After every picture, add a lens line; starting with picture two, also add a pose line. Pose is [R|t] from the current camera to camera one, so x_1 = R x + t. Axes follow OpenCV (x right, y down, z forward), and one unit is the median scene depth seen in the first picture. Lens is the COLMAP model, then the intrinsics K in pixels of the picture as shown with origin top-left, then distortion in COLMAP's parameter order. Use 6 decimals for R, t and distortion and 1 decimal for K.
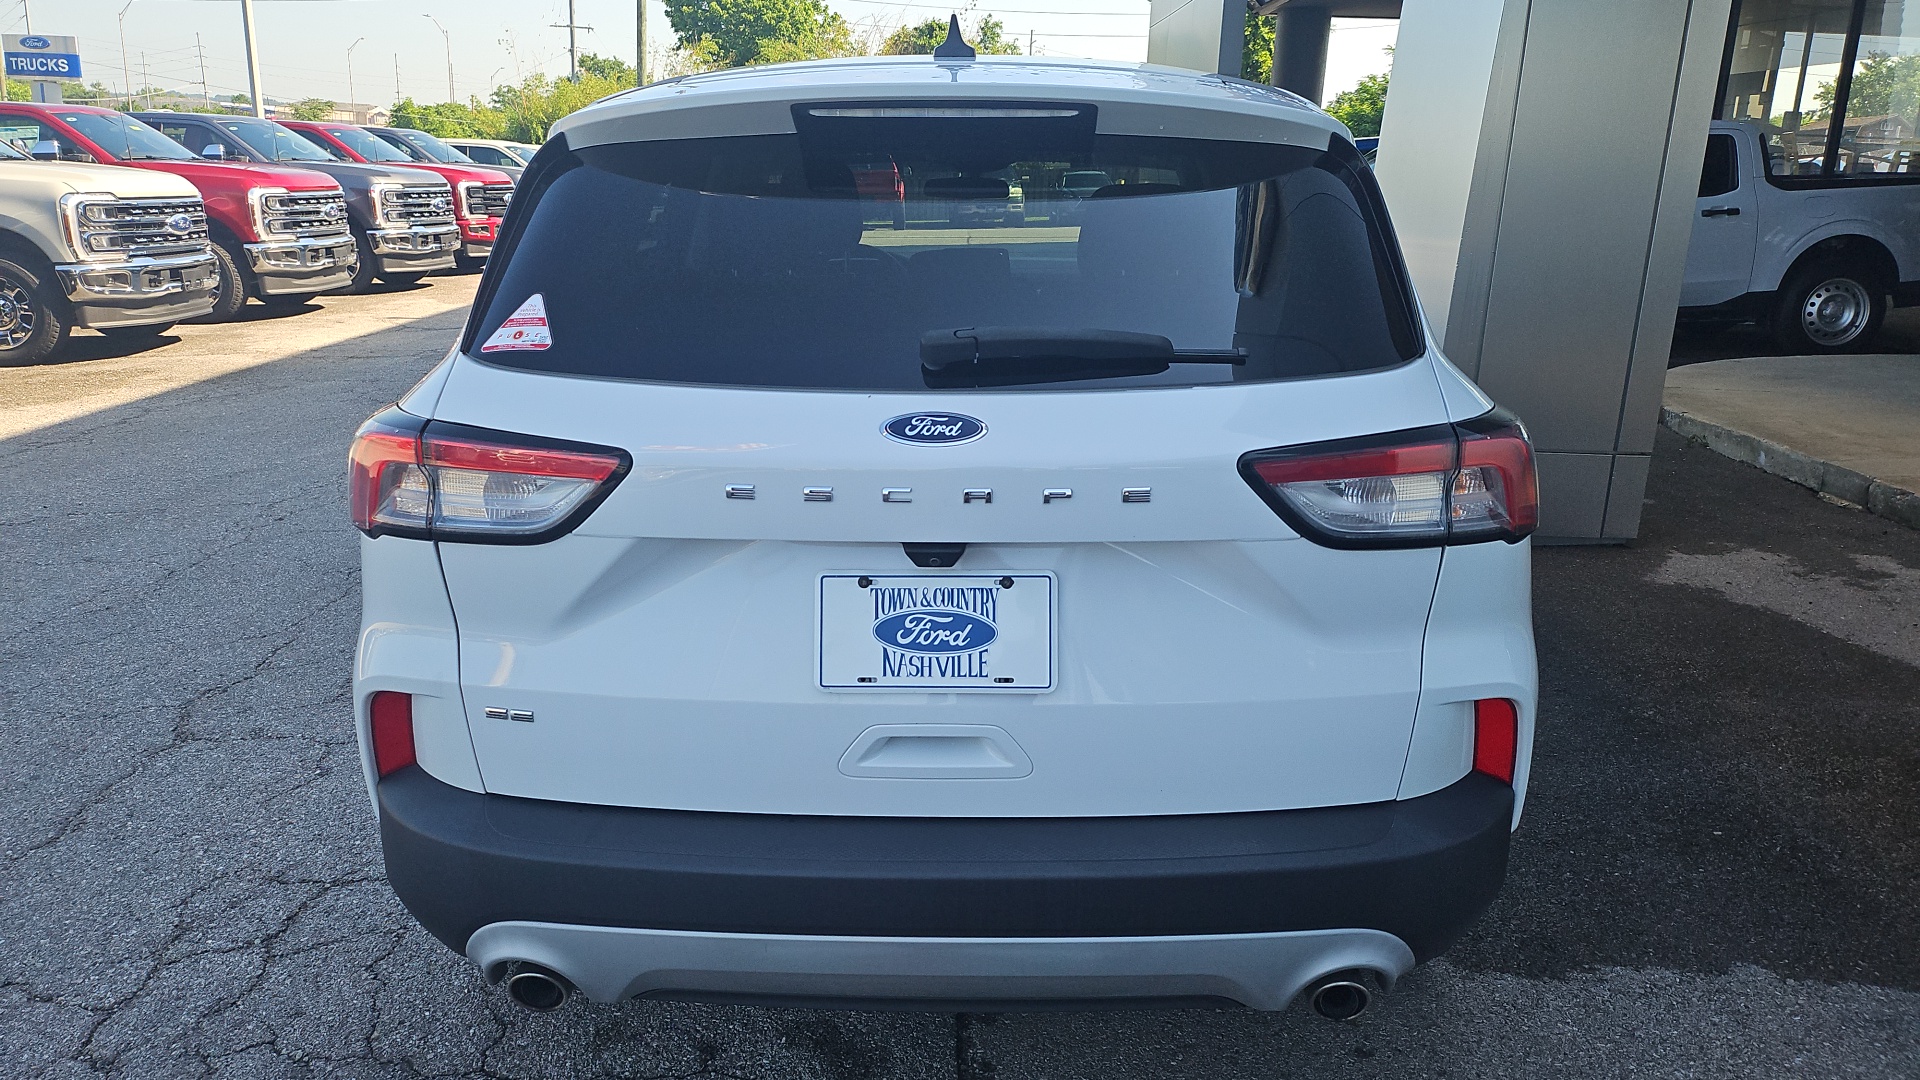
lens RADIAL K [[1434.2, 0, 963.4], [0, 1434.2, 558.8], [0, 0, 1]] dist [0.026357, -0.060457]
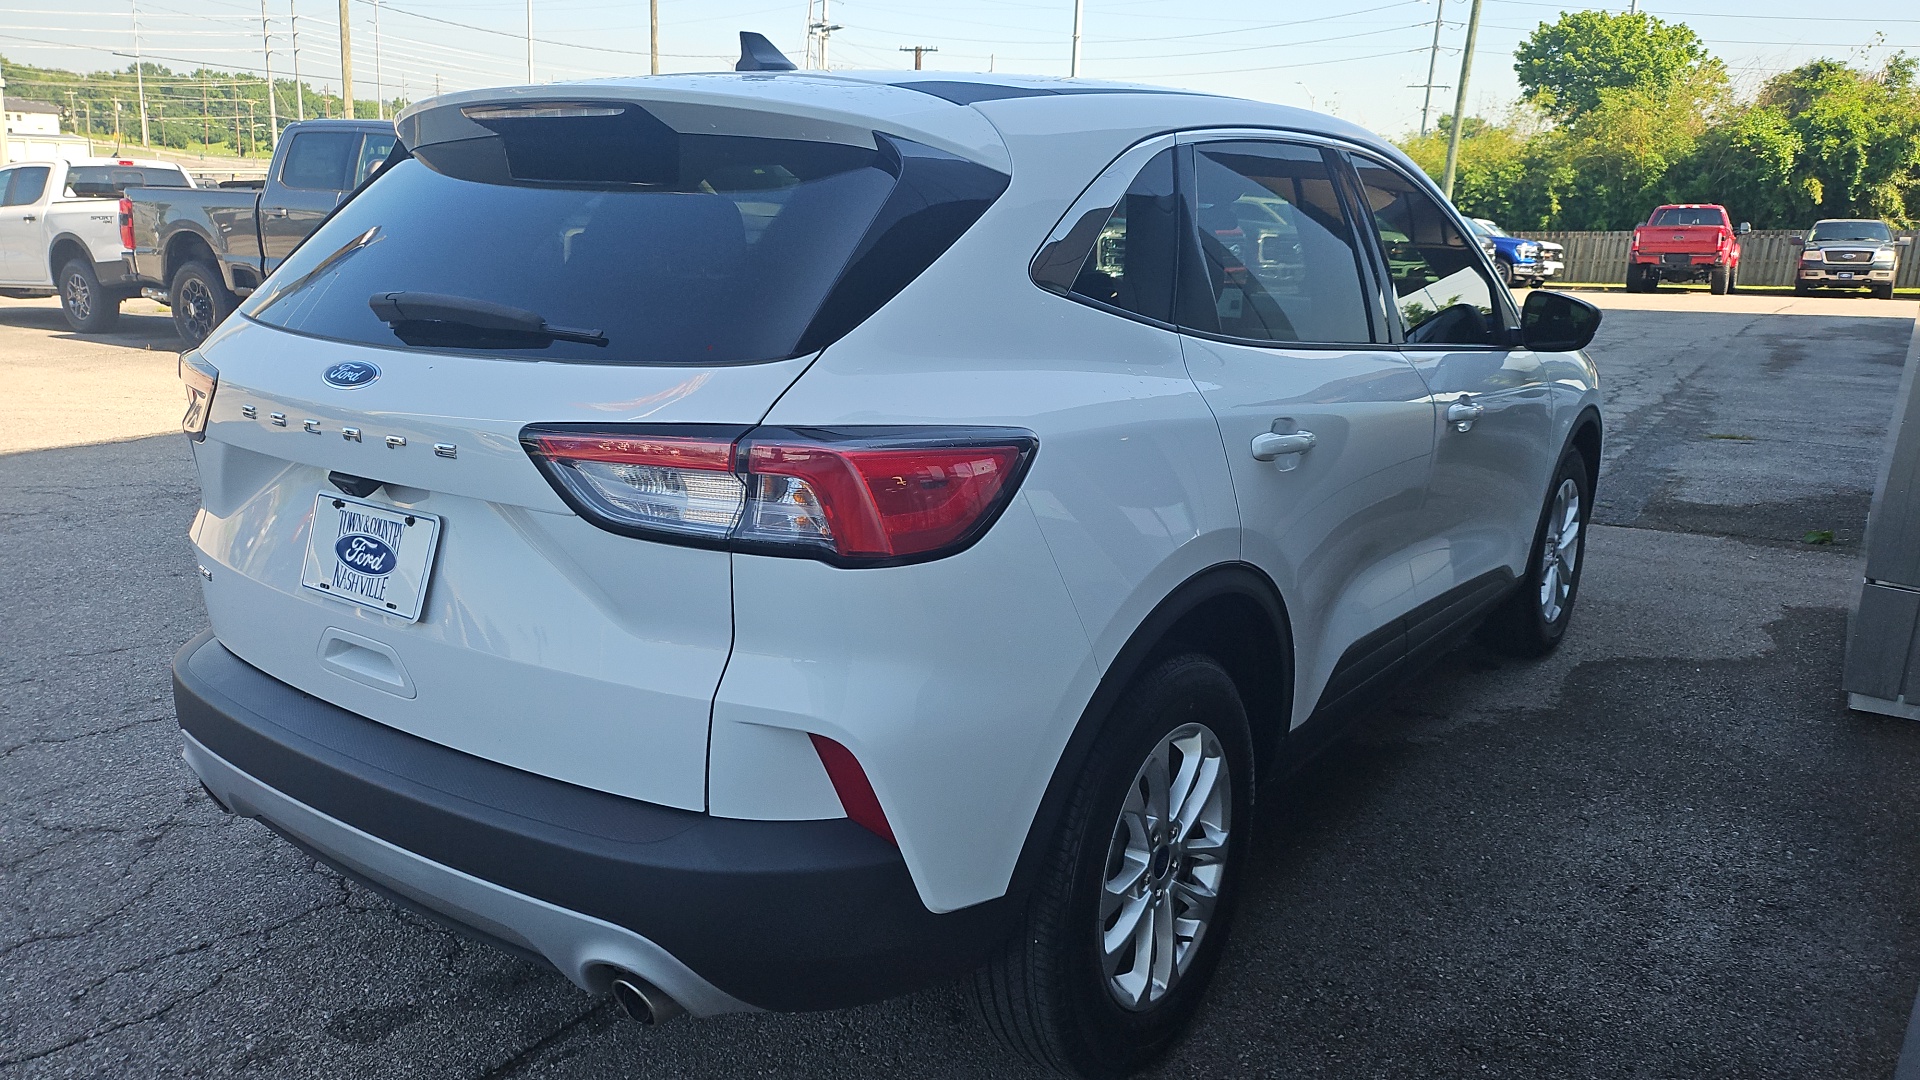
lens RADIAL K [[1434.2, 0, 948.1], [0, 1434.2, 525.3], [0, 0, 1]] dist [0.026357, -0.060457]
pose [[0.799257, 0.133913, -0.585880, 1.000811], [-0.170584, 0.985315, -0.007500, -0.042380], [0.576271, 0.105936, 0.810363, 0.320762]]
